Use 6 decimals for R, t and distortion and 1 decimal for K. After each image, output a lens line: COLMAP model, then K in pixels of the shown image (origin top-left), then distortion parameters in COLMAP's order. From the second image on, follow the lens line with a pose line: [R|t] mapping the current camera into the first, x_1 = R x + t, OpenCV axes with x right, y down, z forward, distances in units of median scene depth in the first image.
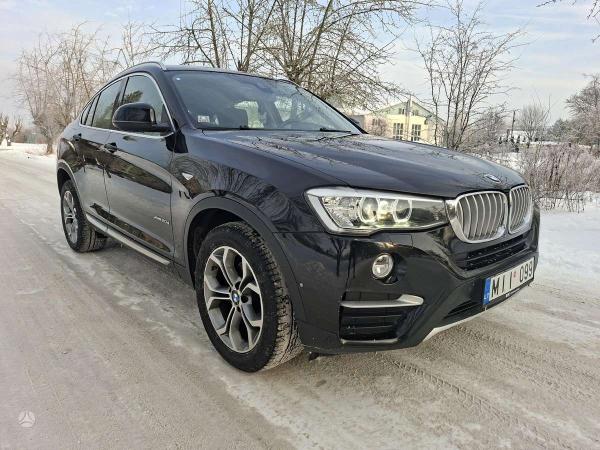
lens RADIAL K [[400.2, 0, 300.0], [0, 400.2, 225.0], [0, 0, 1]] dist [0.038041, -0.042616]
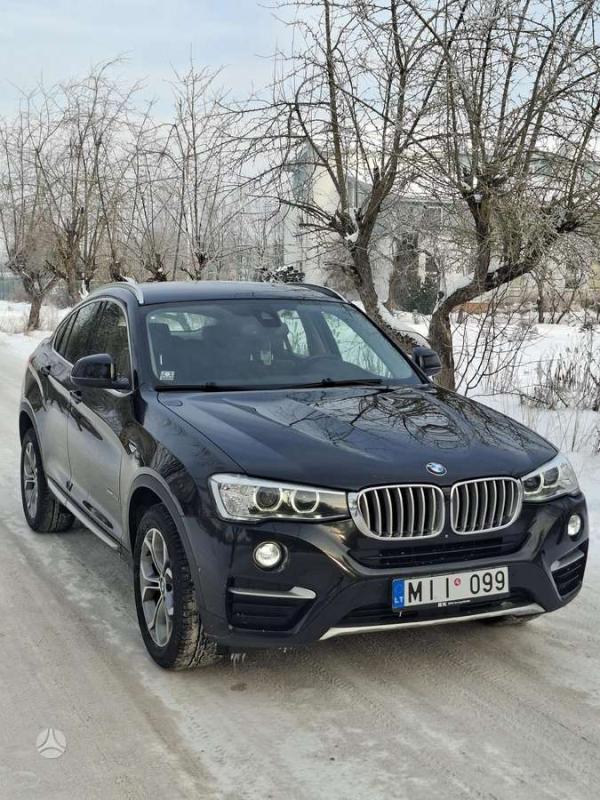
lens RADIAL K [[1087.9, 0, 300.0], [0, 1087.9, 400.0], [0, 0, 1]] dist [0.074182, -0.002926]
pose [[0.950592, 0.024984, -0.309435, 0.681204], [-0.053315, 0.995085, -0.083443, -0.037986], [0.305829, 0.095818, 0.947252, -0.989621]]
